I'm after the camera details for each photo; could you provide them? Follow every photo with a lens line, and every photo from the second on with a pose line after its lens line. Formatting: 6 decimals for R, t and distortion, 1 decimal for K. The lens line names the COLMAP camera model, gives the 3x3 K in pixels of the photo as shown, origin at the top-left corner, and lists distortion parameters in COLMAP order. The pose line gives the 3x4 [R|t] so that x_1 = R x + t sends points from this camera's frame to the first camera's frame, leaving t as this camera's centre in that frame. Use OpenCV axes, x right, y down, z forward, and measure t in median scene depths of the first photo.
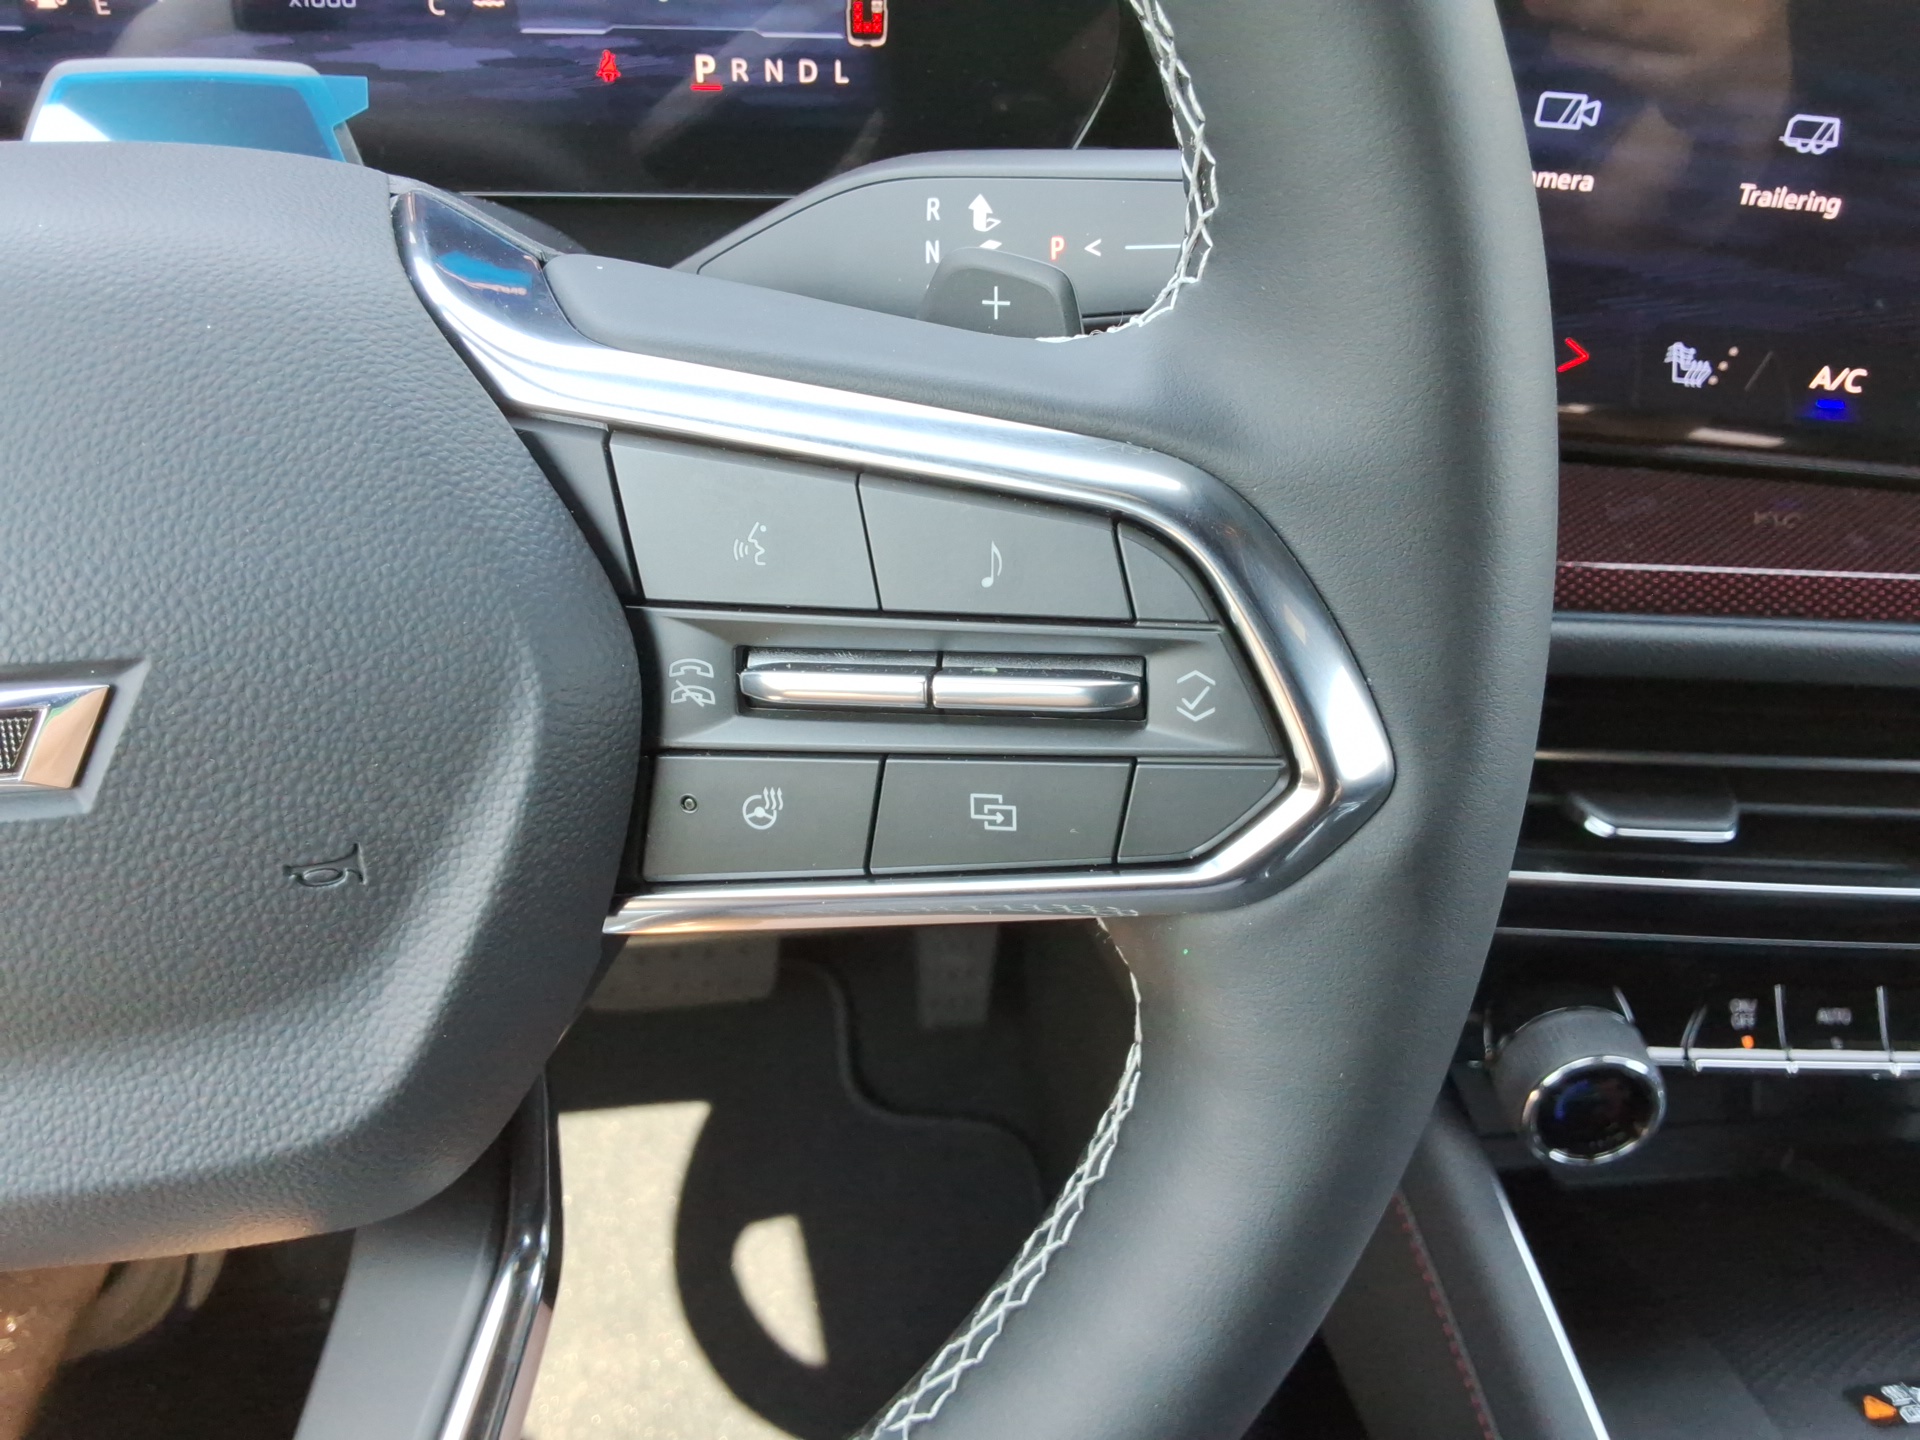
lens RADIAL K [[1594.8, 0, 960.0], [0, 1594.8, 720.0], [0, 0, 1]] dist [0.114020, -0.207346]
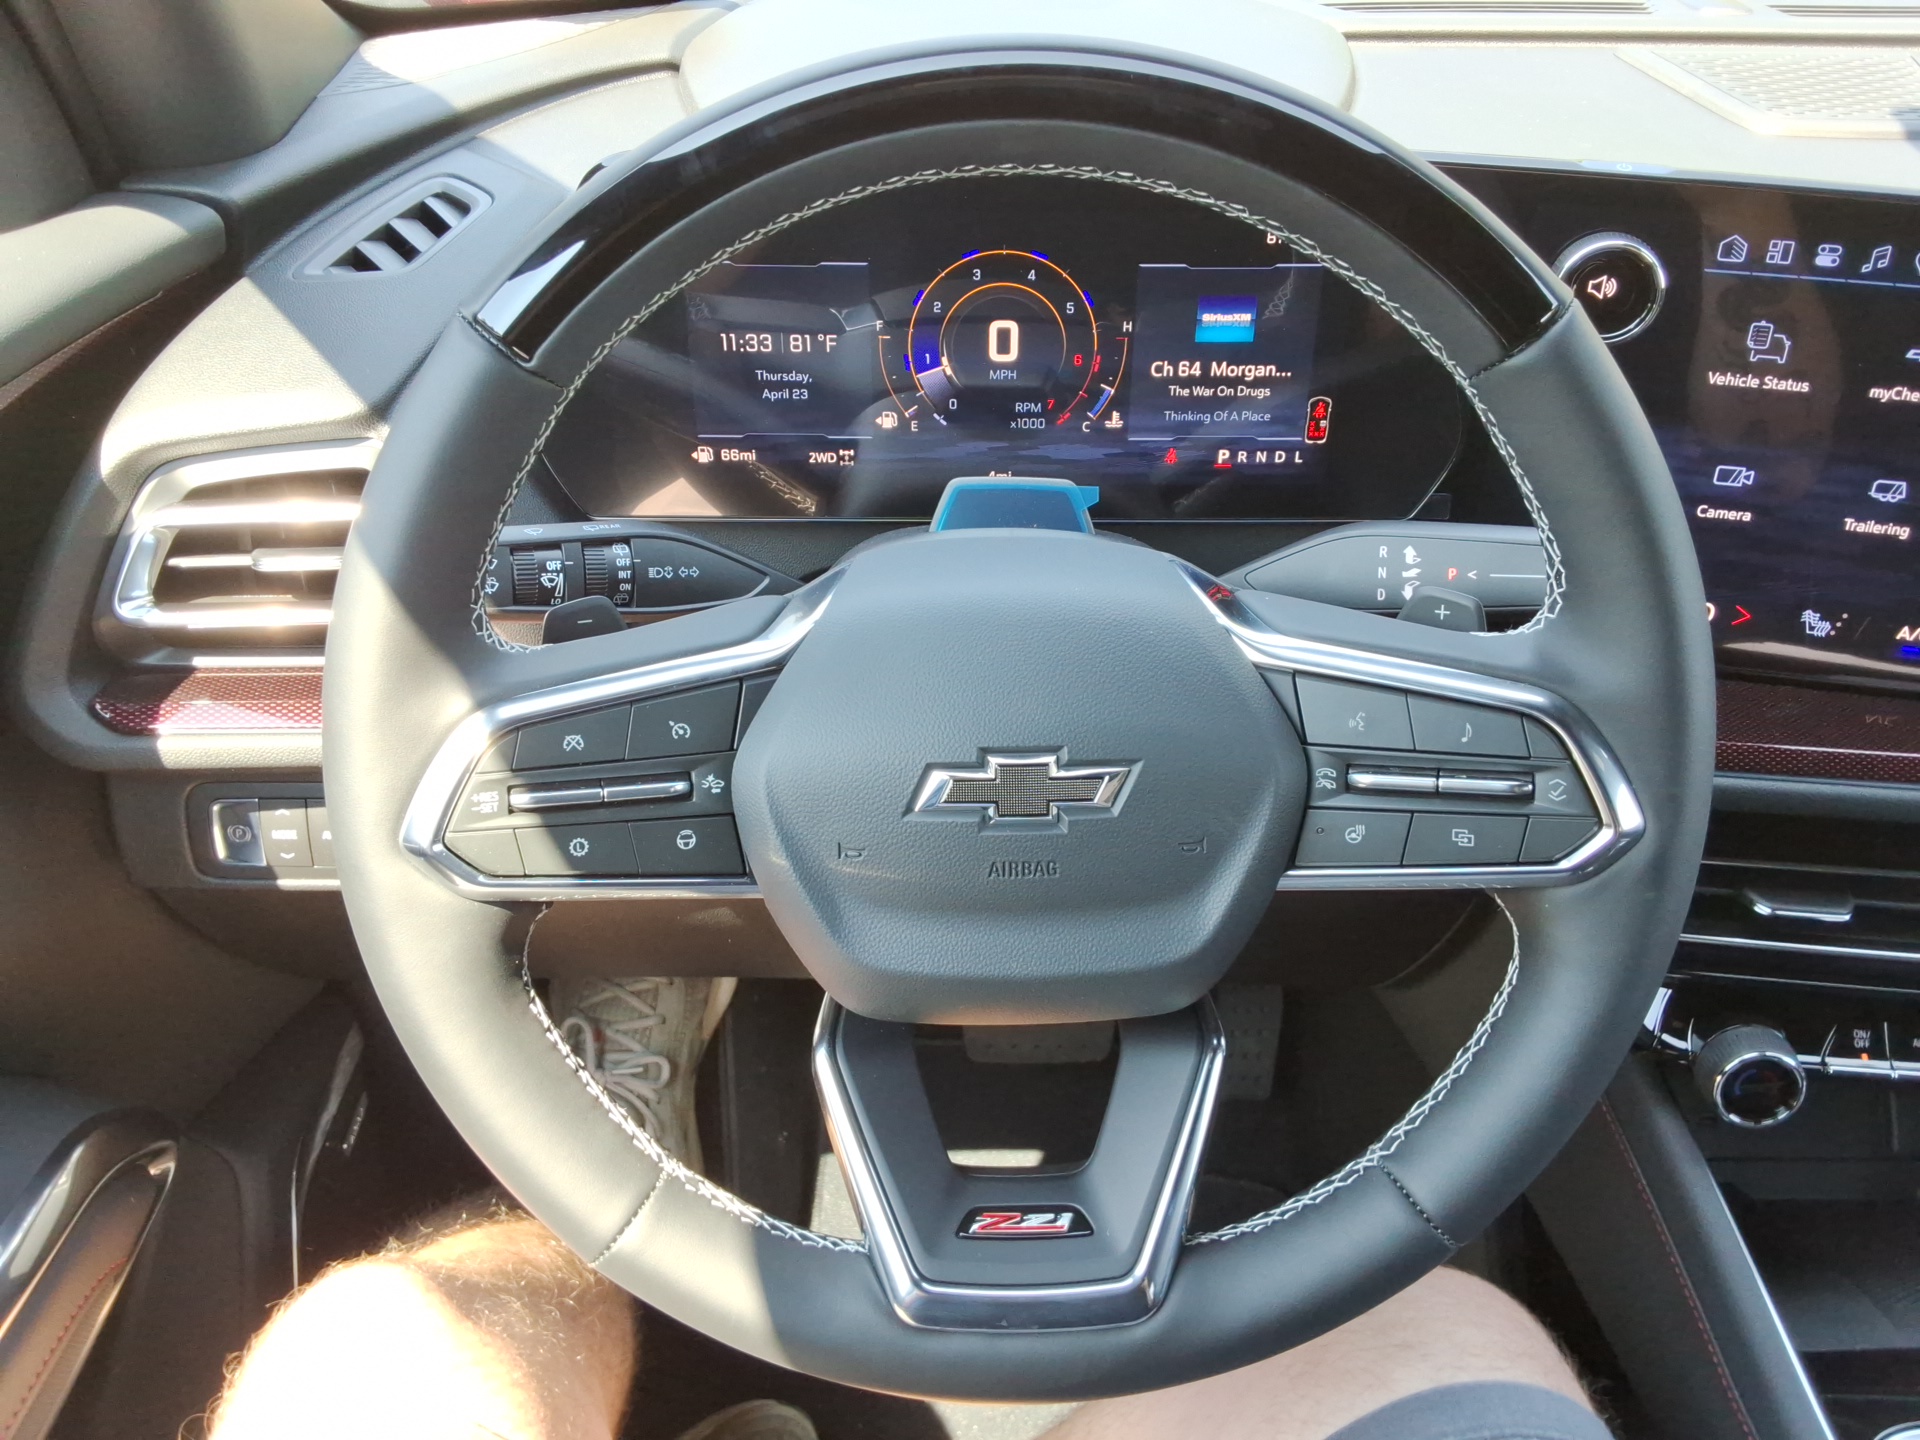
lens RADIAL K [[1571.8, 0, 968.4], [0, 1571.8, 709.9], [0, 0, 1]] dist [0.154377, -0.257071]
pose [[0.993708, 0.027615, -0.108544, -0.238656], [-0.039297, 0.993482, -0.107000, 0.079377], [0.104882, 0.110592, 0.988316, -0.742669]]
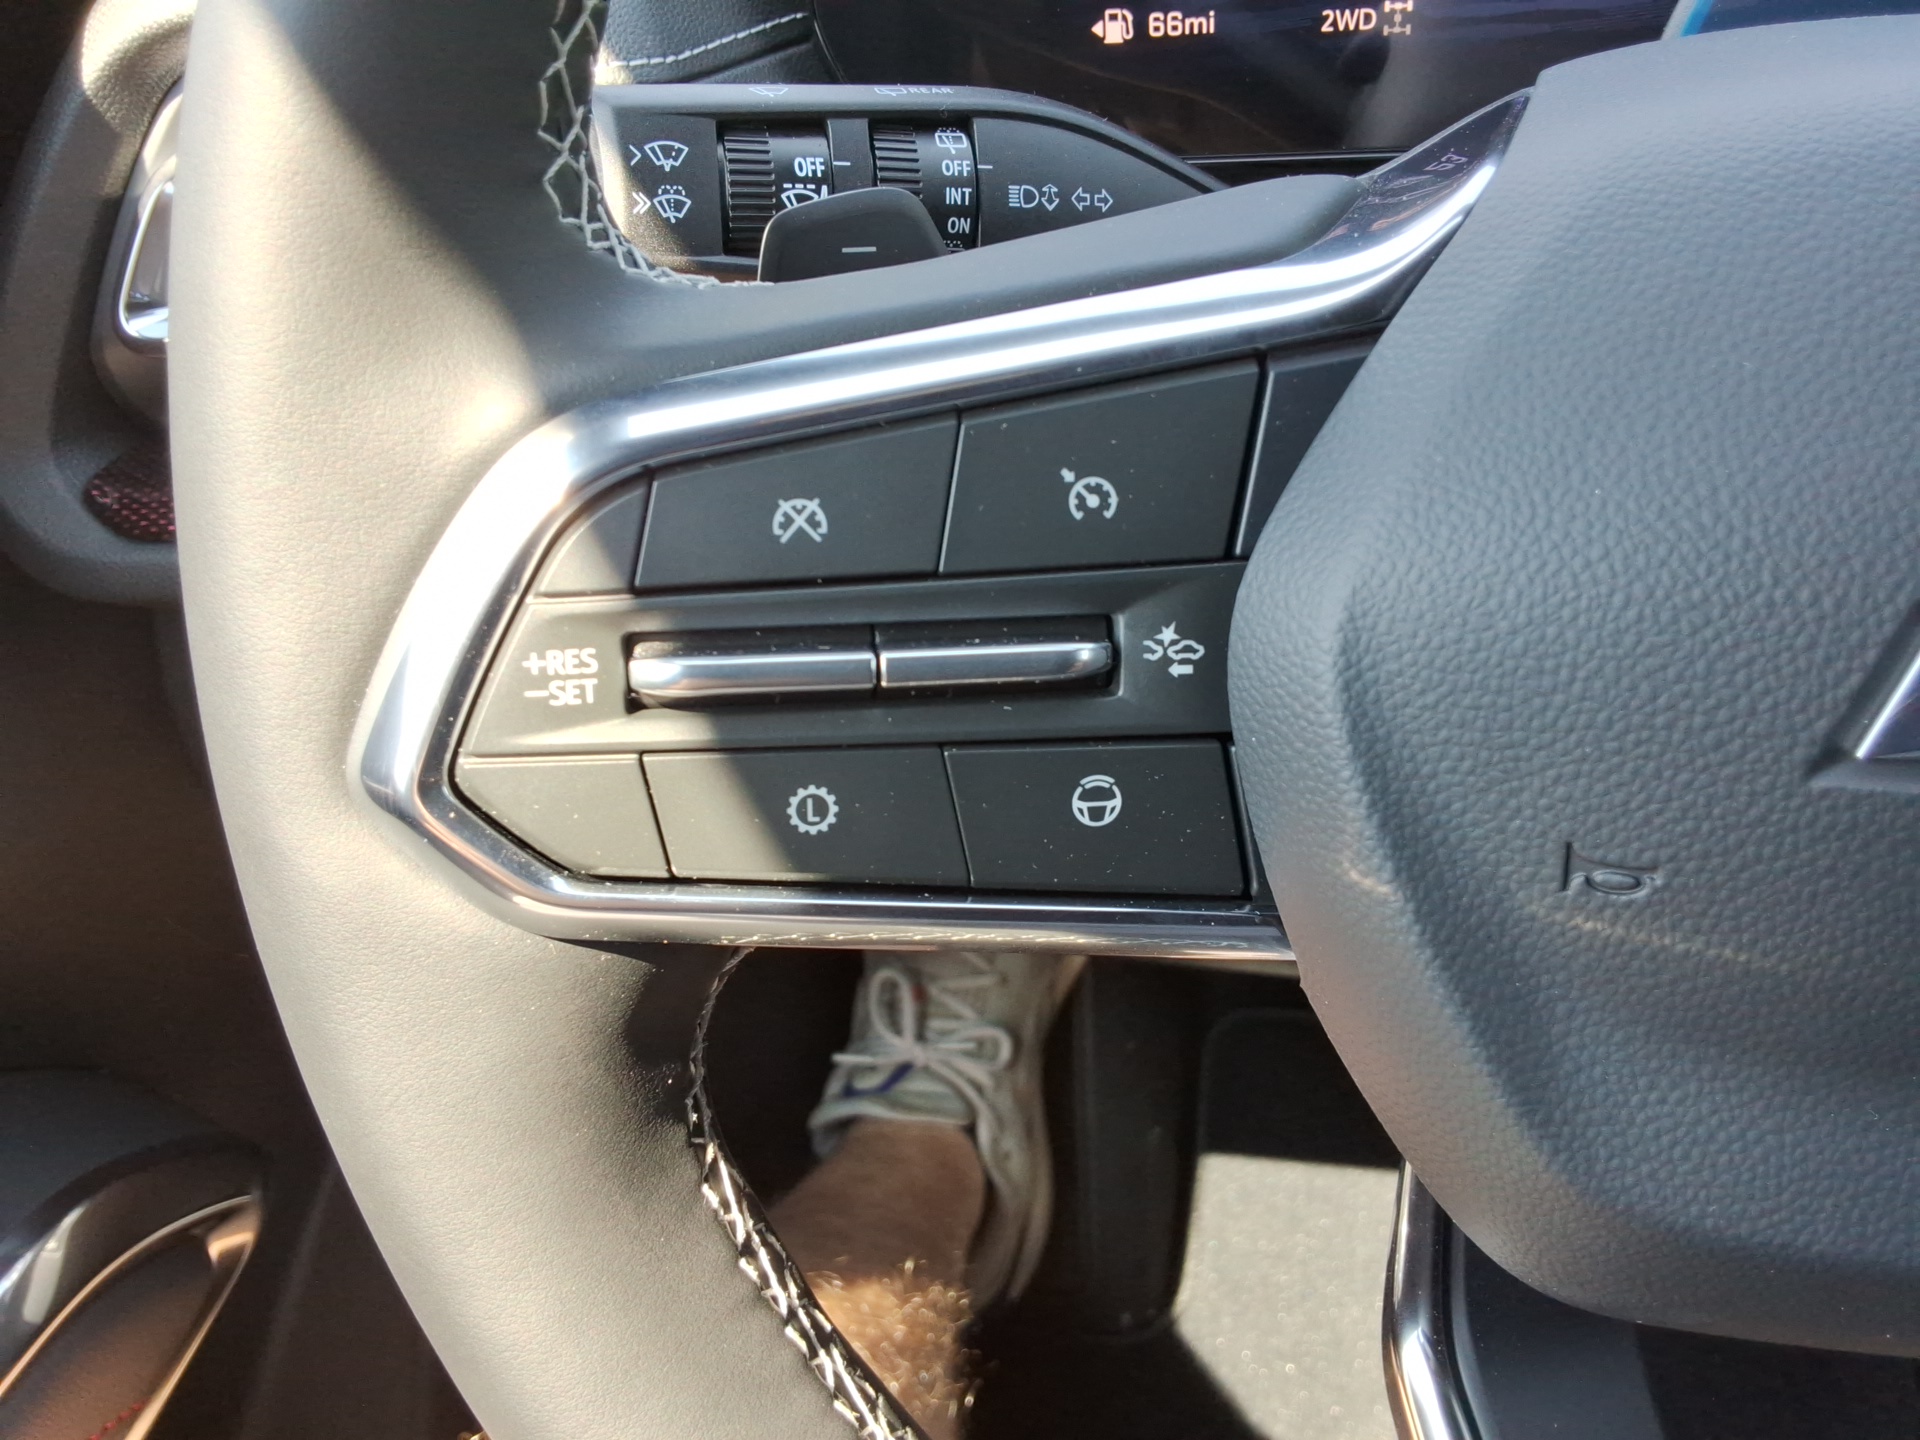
lens RADIAL K [[1543.4, 0, 969.2], [0, 1543.4, 707.4], [0, 0, 1]] dist [0.152721, -0.256743]
pose [[0.947506, 0.073093, -0.311270, -0.494089], [-0.085034, 0.996066, -0.024943, 0.043431], [0.308222, 0.050102, 0.949994, 0.052604]]
